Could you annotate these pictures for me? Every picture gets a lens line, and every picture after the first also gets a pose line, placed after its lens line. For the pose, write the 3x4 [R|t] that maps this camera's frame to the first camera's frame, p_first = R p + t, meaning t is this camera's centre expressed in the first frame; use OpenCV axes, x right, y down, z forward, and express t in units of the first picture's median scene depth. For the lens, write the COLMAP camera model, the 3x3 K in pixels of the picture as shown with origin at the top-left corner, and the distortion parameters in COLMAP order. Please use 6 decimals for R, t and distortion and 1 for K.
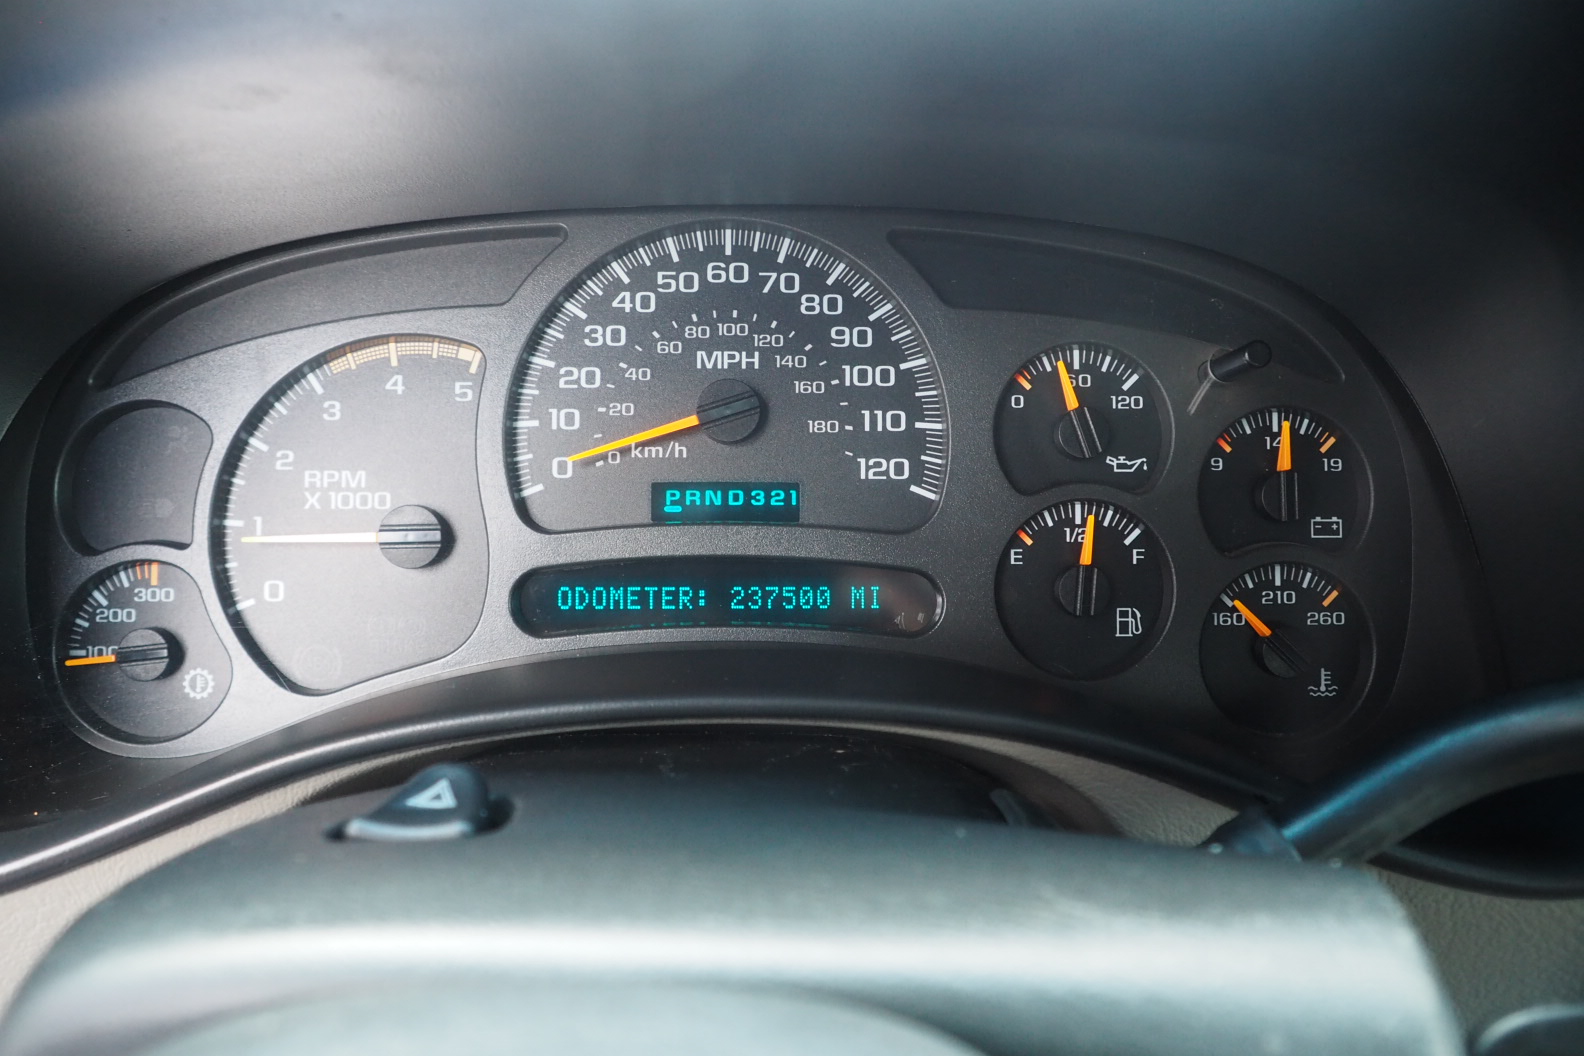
lens RADIAL K [[1099.8, 0, 777.9], [0, 1099.8, 573.9], [0, 0, 1]] dist [-0.032725, -0.002843]
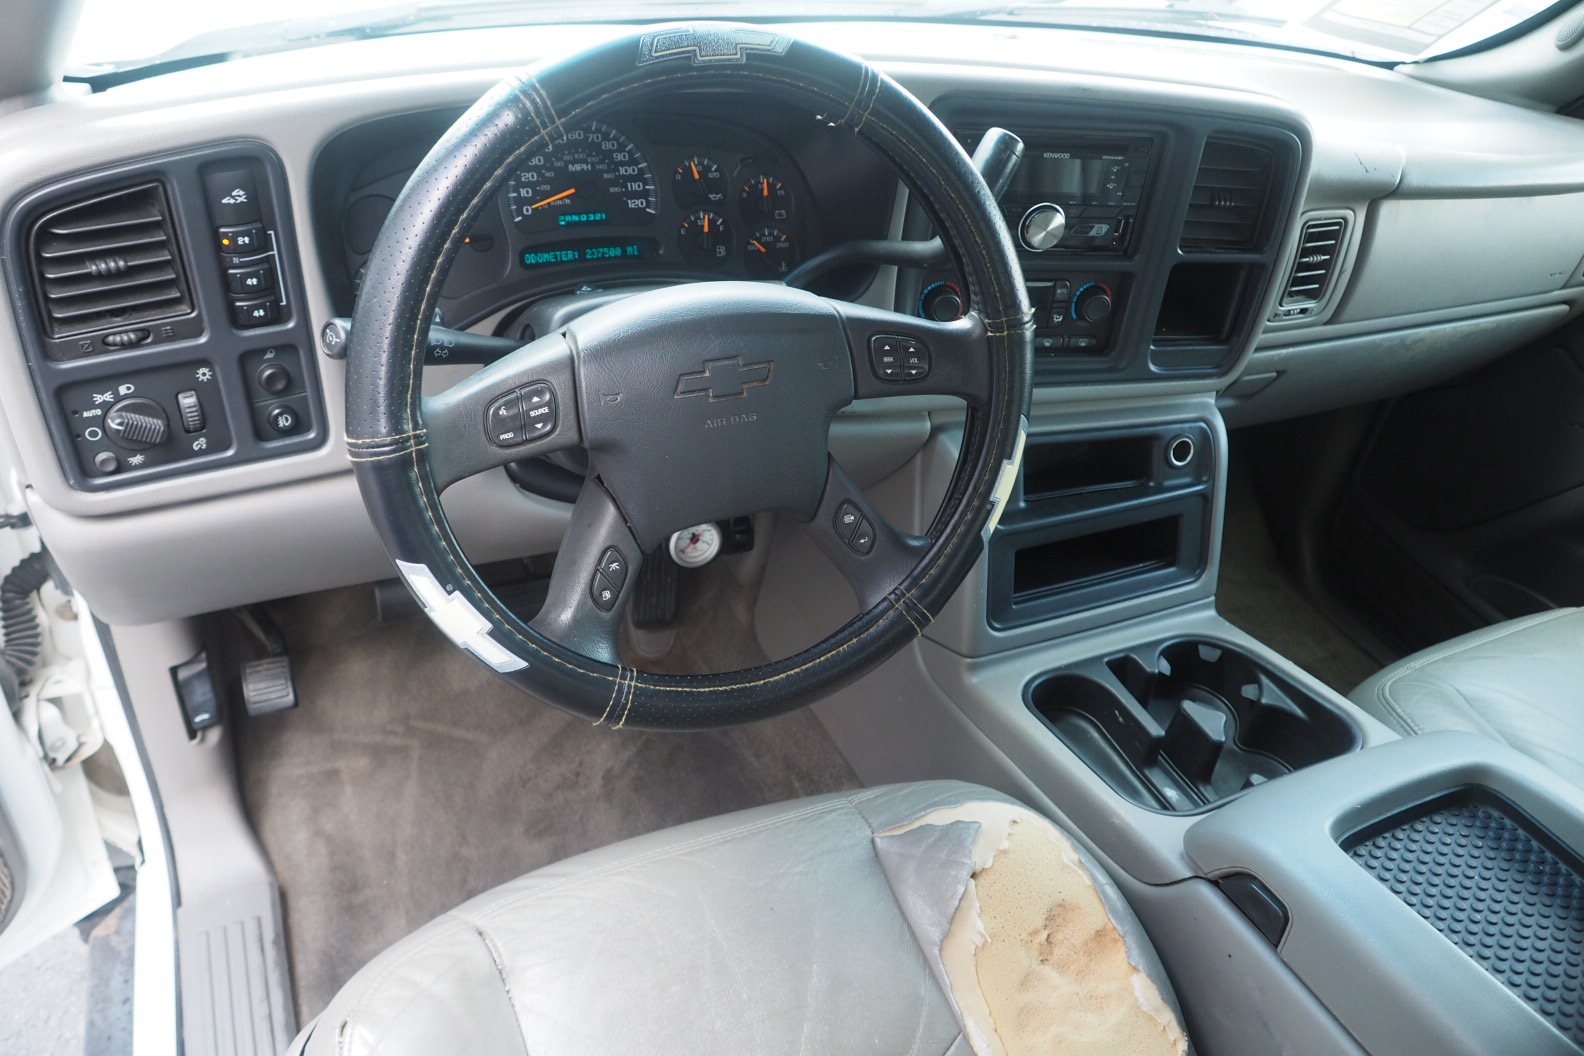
lens RADIAL K [[1099.8, 0, 794.5], [0, 1099.8, 520.8], [0, 0, 1]] dist [-0.032725, -0.002843]
pose [[0.914469, -0.165848, 0.369108, -0.732988], [0.081457, 0.968927, 0.233548, 0.074731], [-0.396372, -0.183506, 0.899564, -1.930669]]
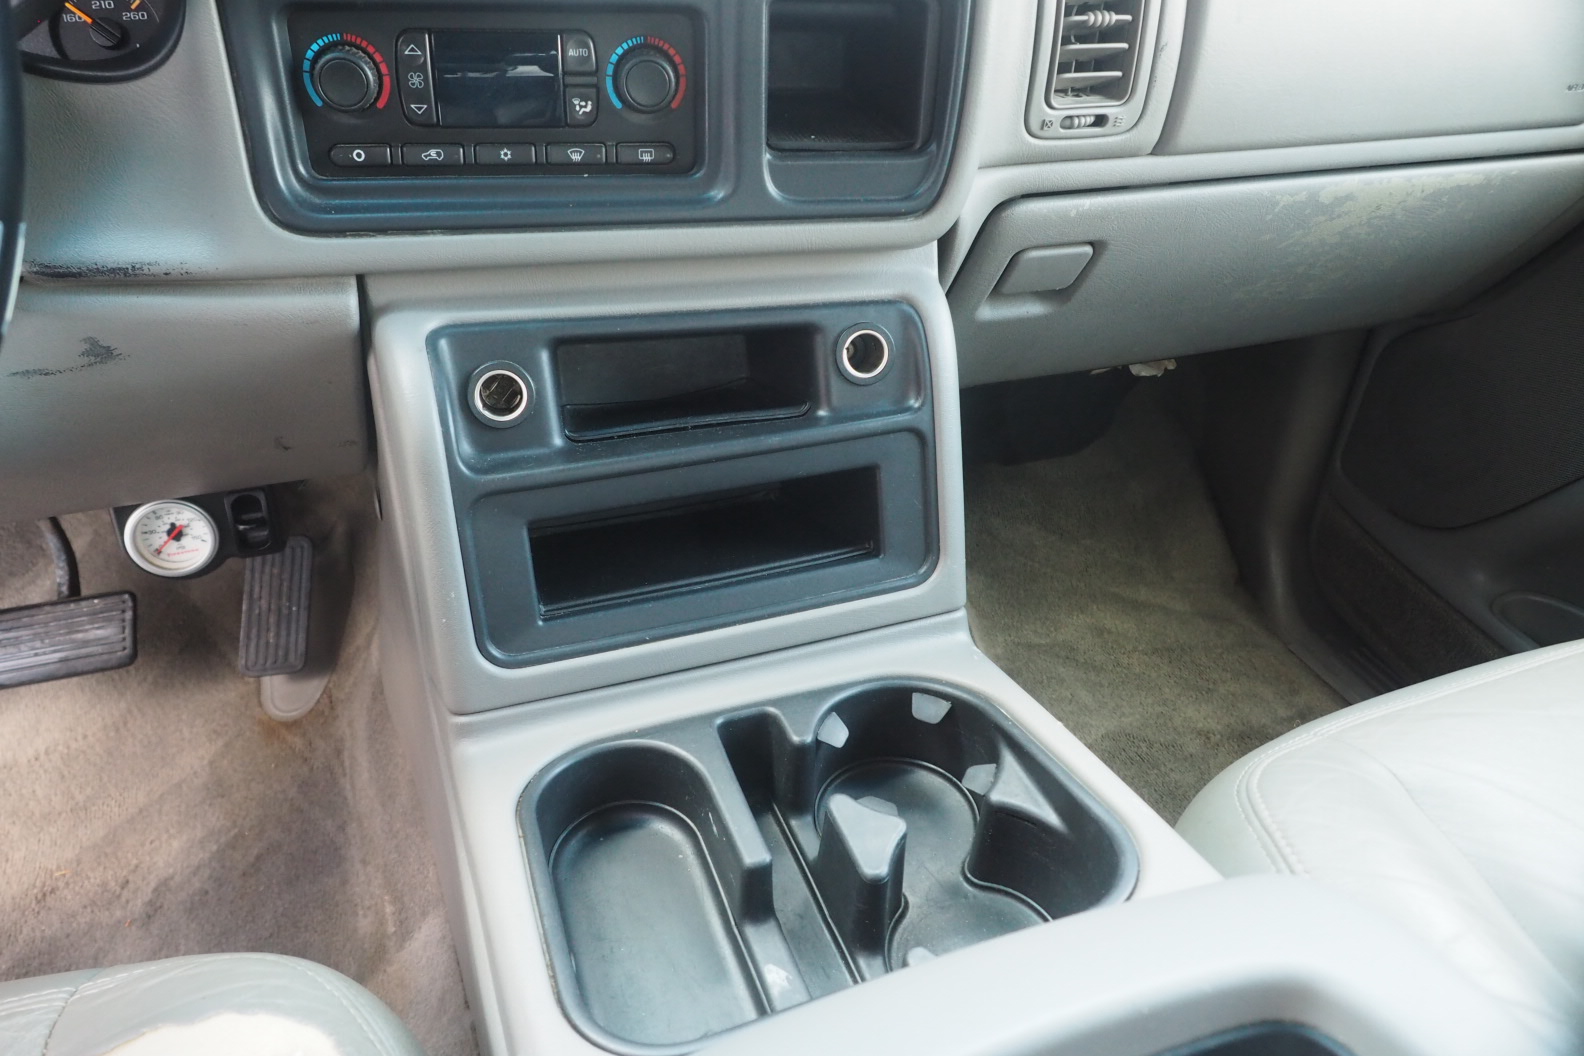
lens RADIAL K [[1099.8, 0, 790.9], [0, 1099.8, 530.9], [0, 0, 1]] dist [-0.032725, -0.002843]
pose [[0.940723, -0.163662, 0.297079, 0.862074], [0.113493, 0.977281, 0.179002, 0.686768], [-0.319625, -0.134675, 0.937925, -1.160696]]
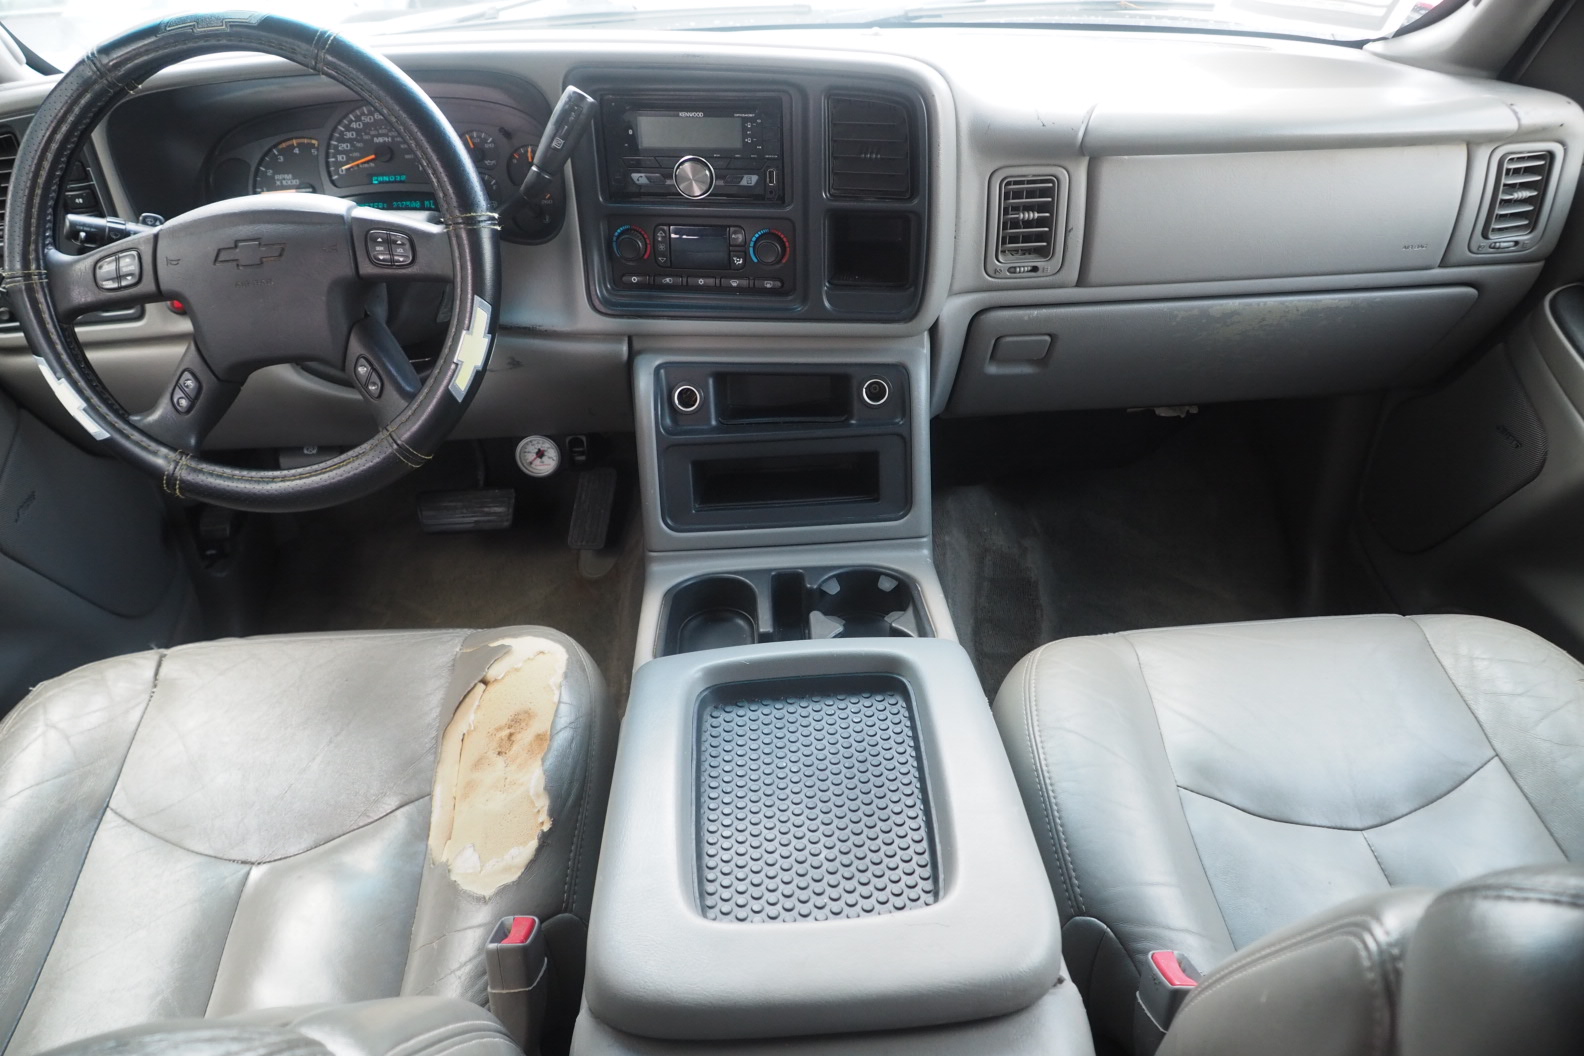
lens RADIAL K [[1099.8, 0, 800.5], [0, 1099.8, 530.9], [0, 0, 1]] dist [-0.032725, -0.002843]
pose [[0.998761, -0.048380, 0.011660, 1.292178], [0.045852, 0.985681, 0.162266, 0.596068], [-0.019344, -0.161530, 0.986678, -2.975377]]
